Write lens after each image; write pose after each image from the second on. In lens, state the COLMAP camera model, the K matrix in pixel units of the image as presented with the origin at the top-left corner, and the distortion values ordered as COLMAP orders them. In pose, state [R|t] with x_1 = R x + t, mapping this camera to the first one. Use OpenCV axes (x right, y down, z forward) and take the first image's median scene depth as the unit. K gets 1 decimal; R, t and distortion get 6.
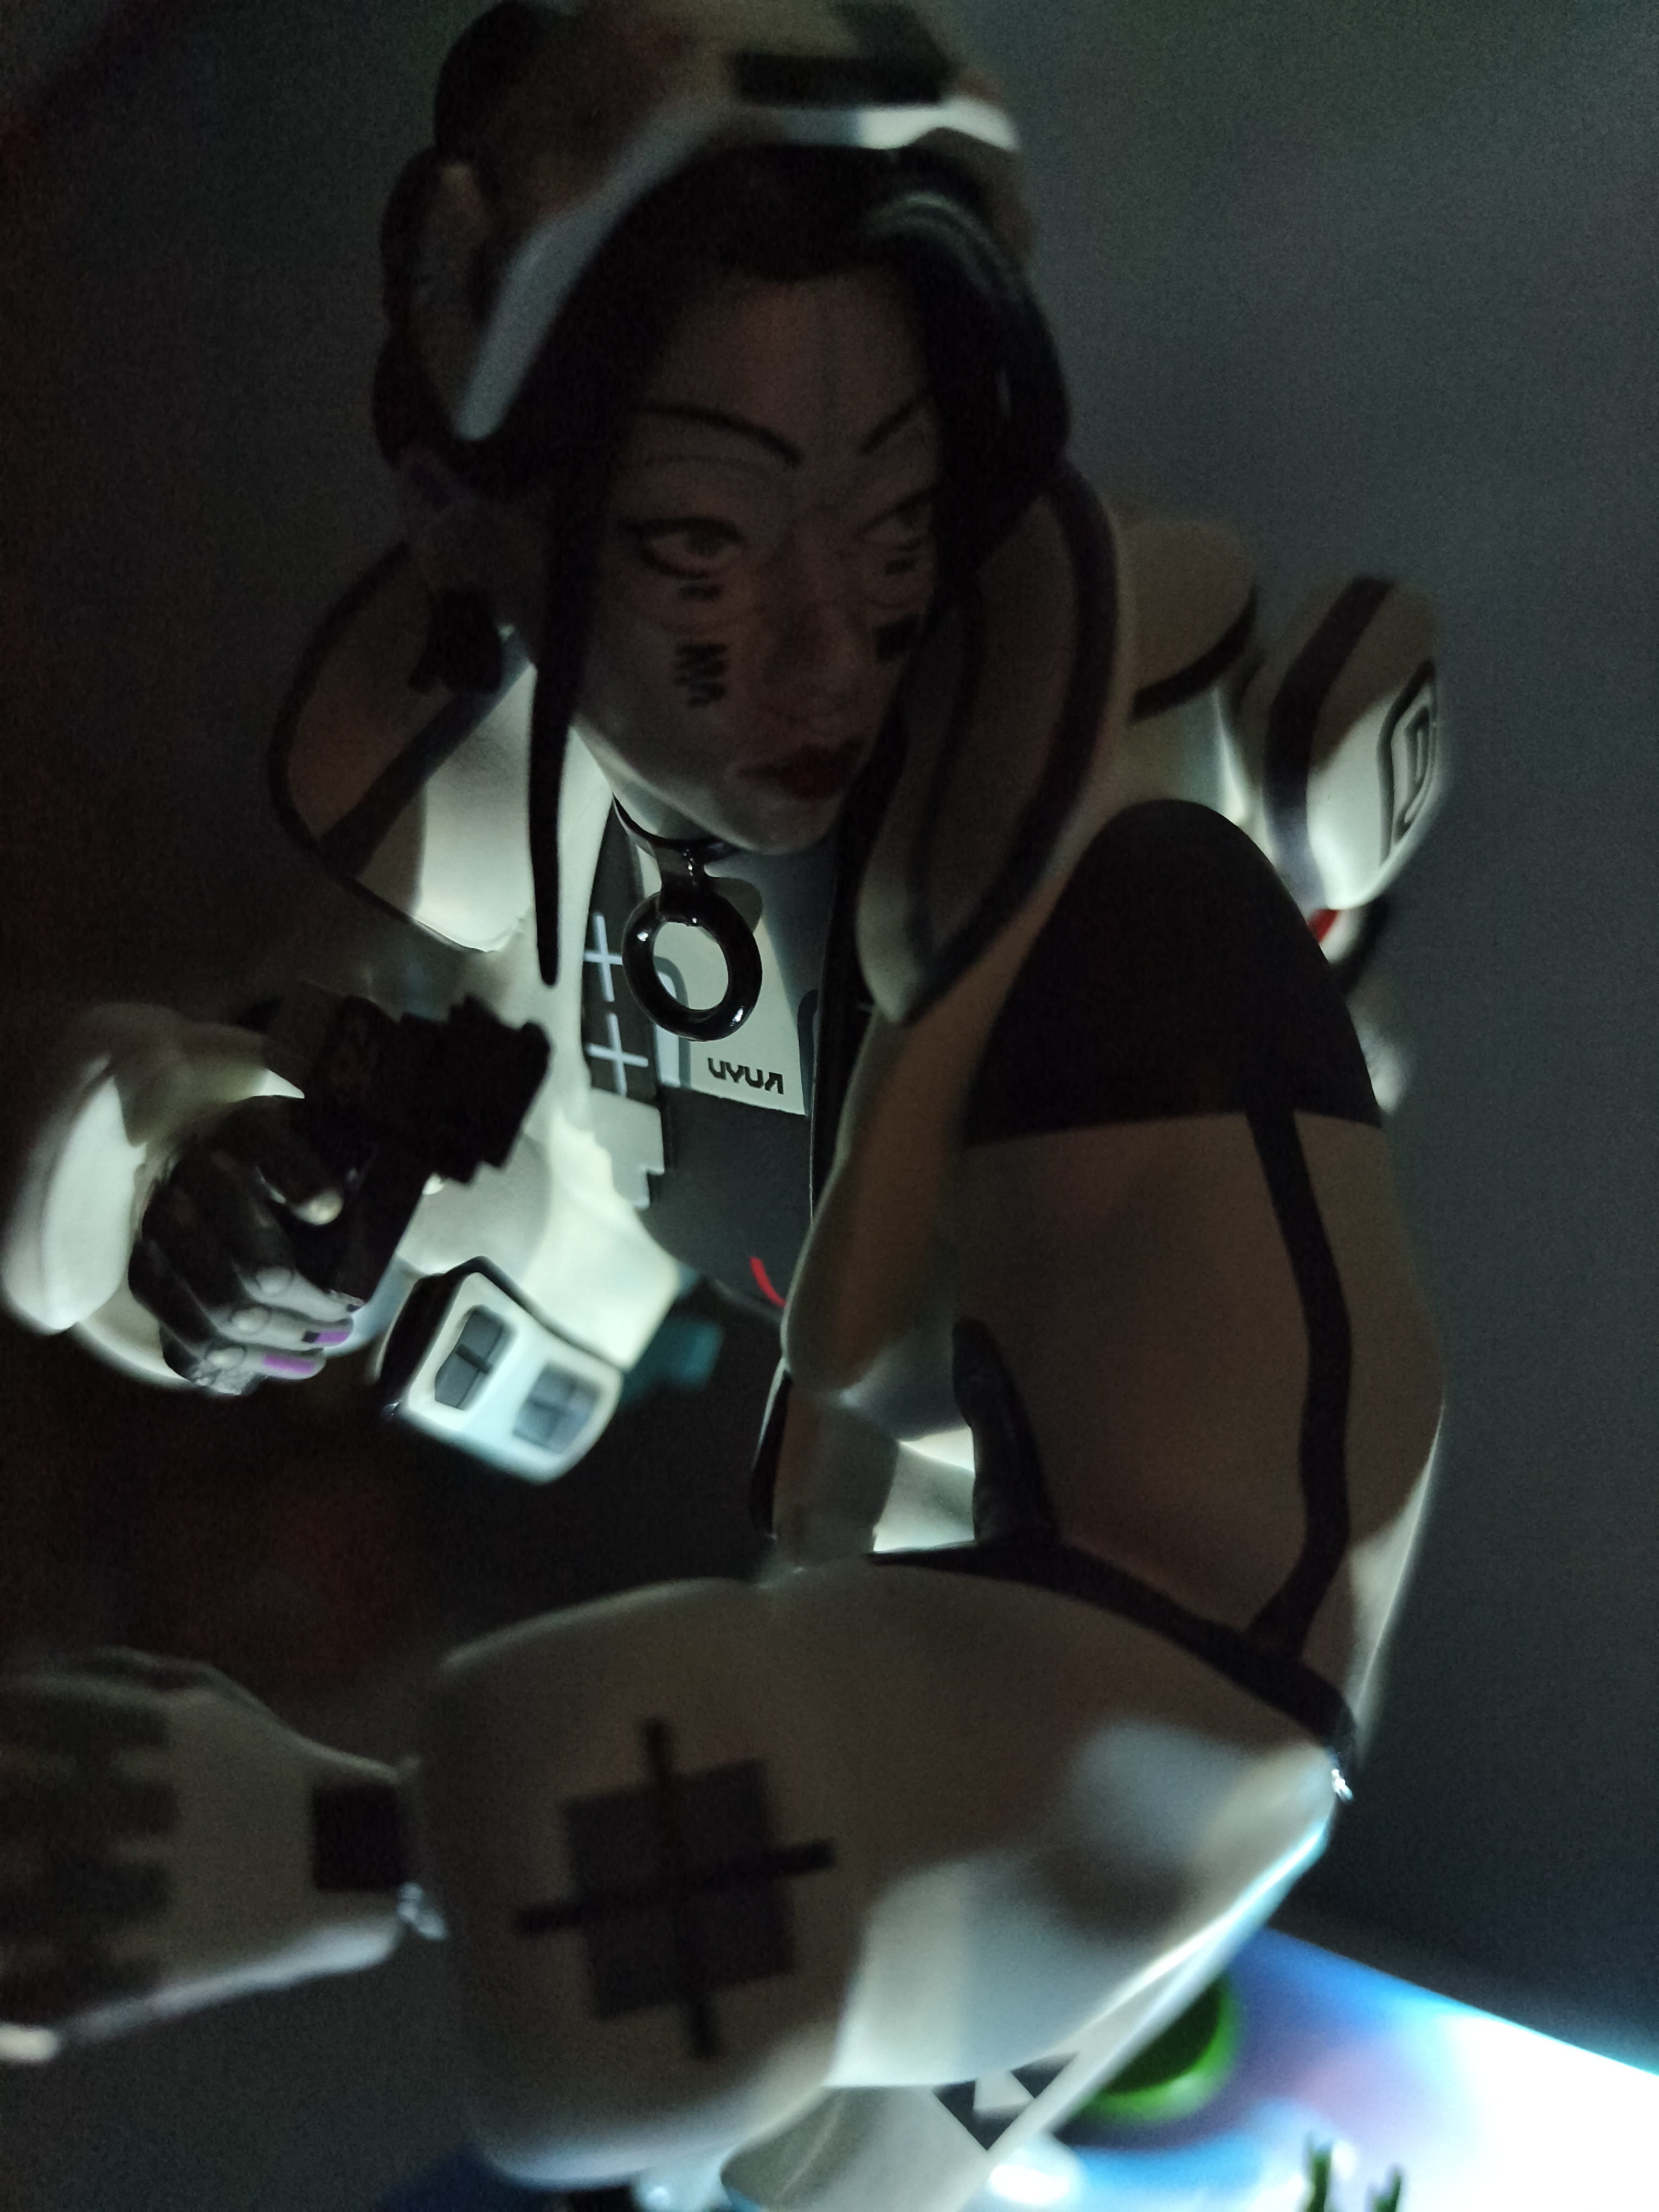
lens RADIAL K [[1607.6, 0, 826.2], [0, 1607.6, 1083.3], [0, 0, 1]] dist [-0.054540, 0.005276]
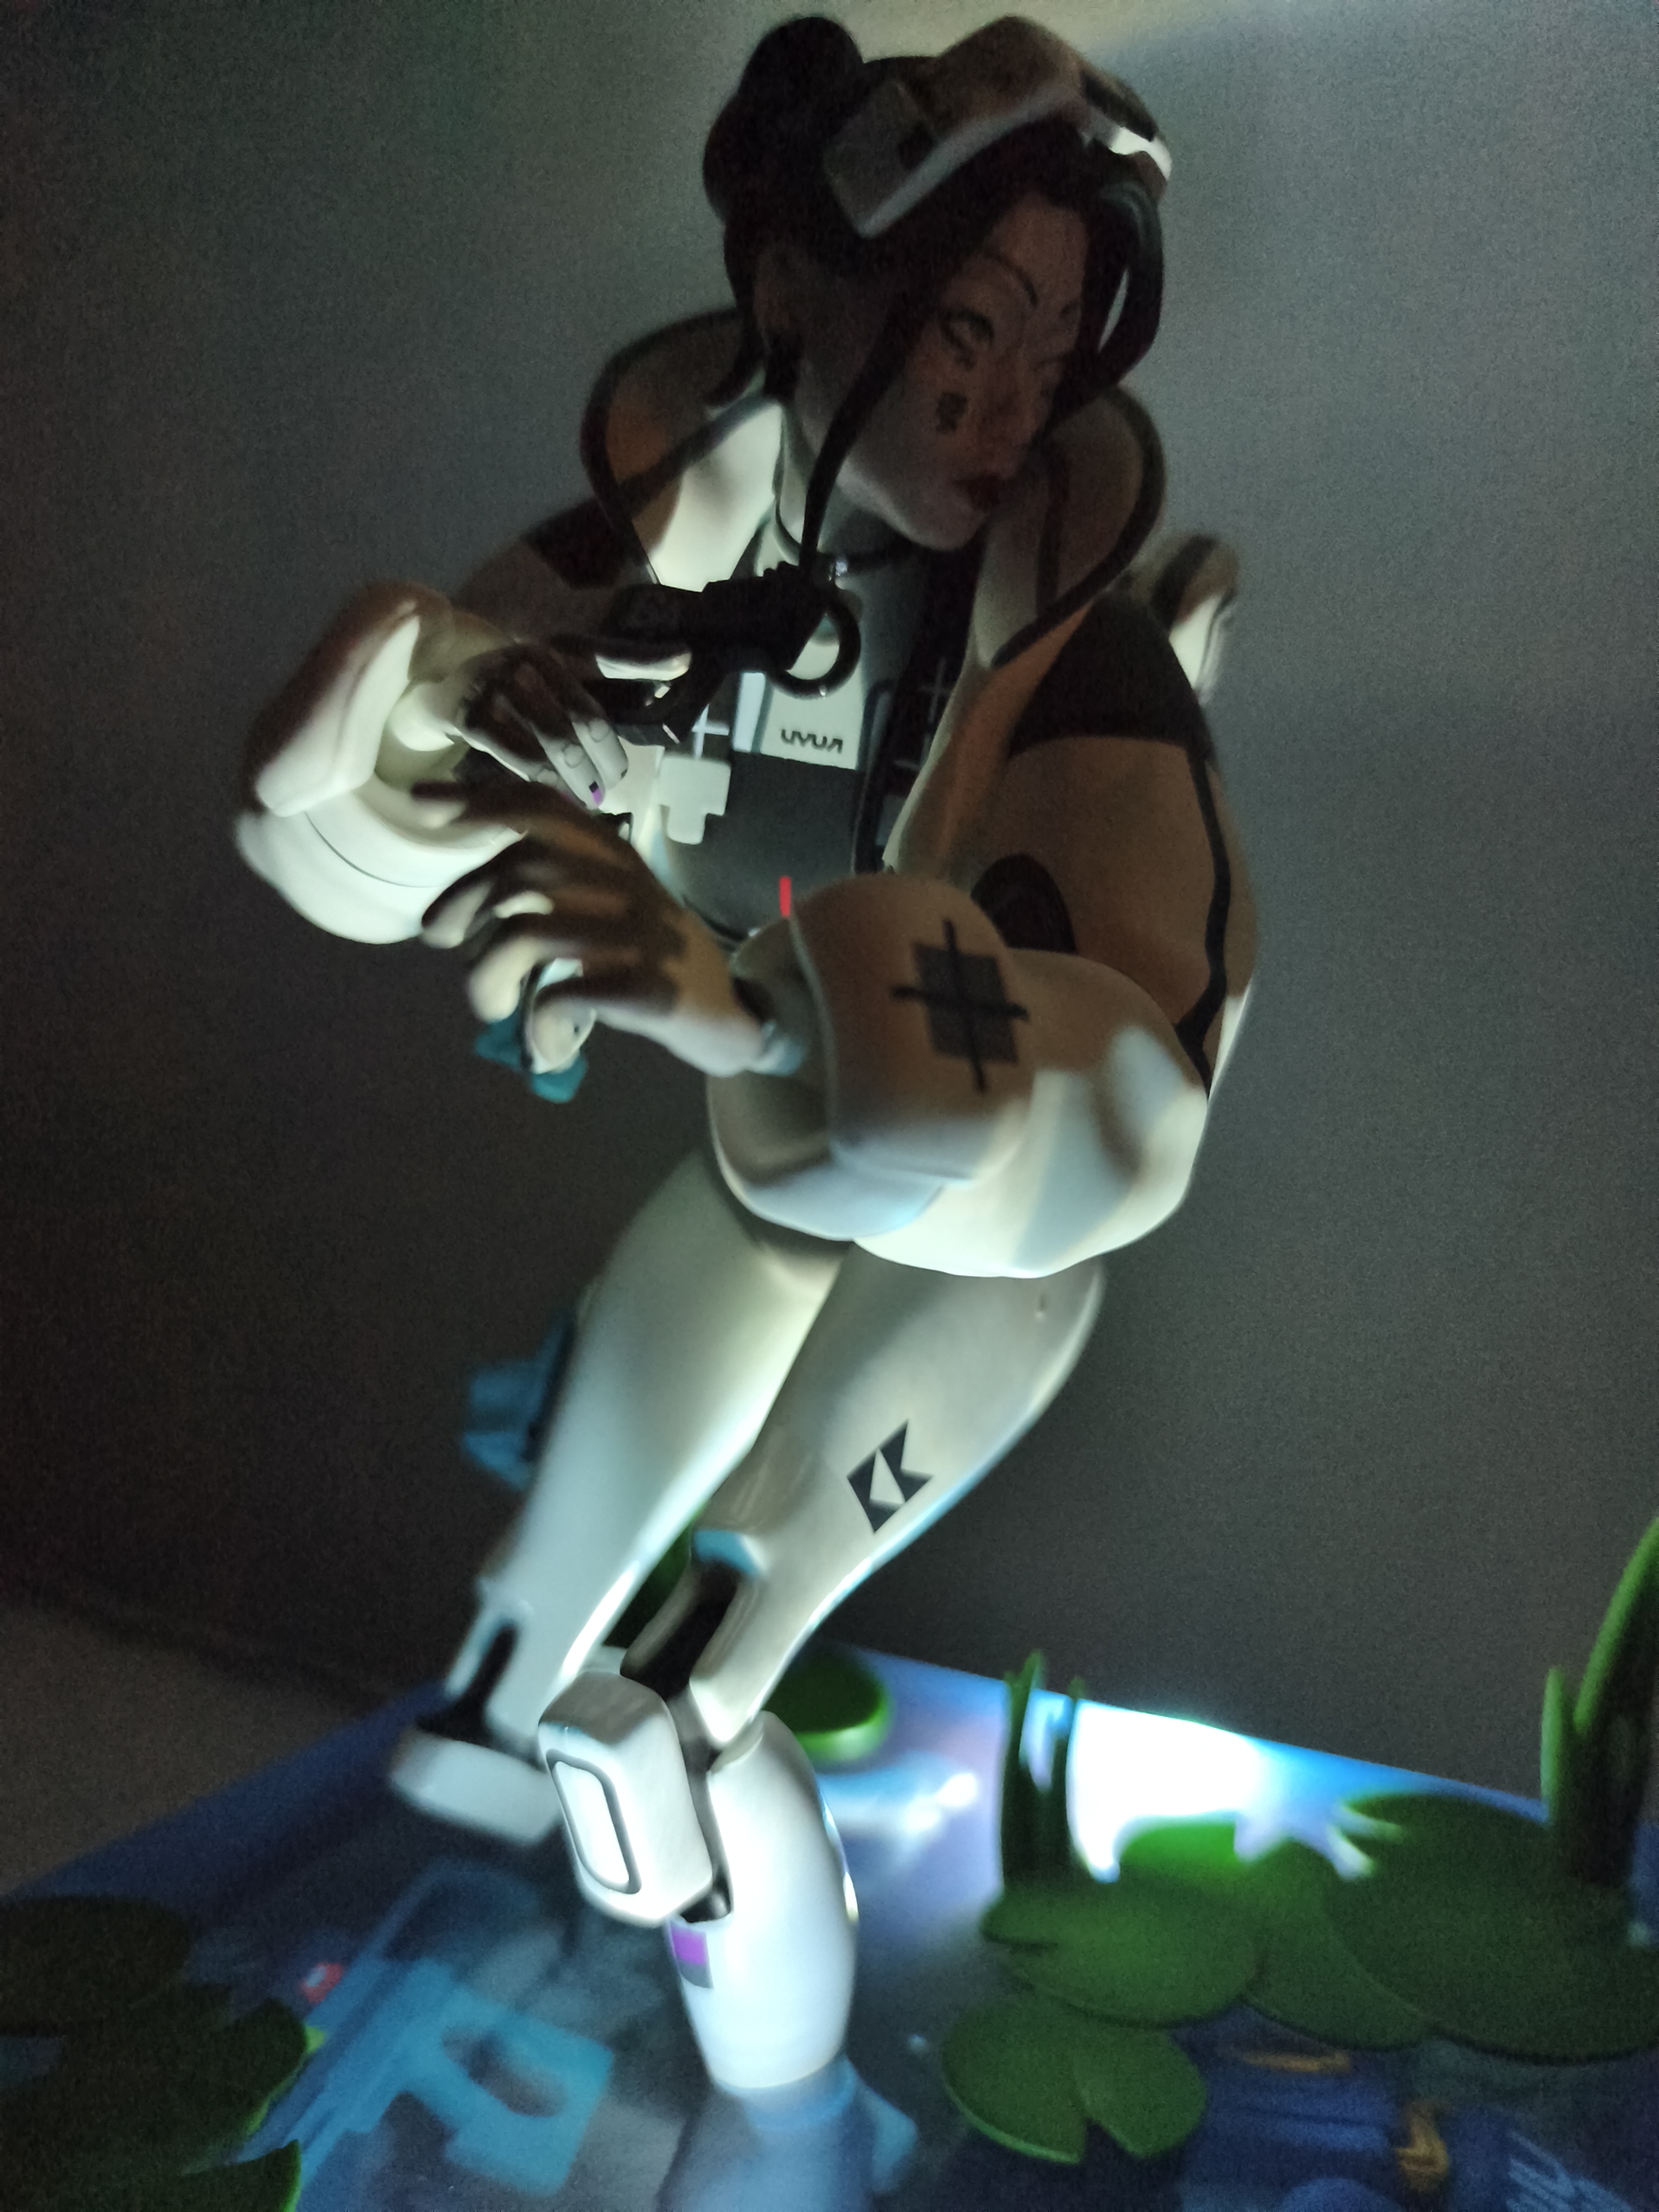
lens RADIAL K [[1607.6, 0, 809.3], [0, 1607.6, 1122.0], [0, 0, 1]] dist [-0.054540, 0.005276]
pose [[0.934250, 0.141218, 0.327468, -0.529208], [-0.106315, 0.986791, -0.122236, 0.568323], [-0.340404, 0.079384, 0.936922, -0.375652]]
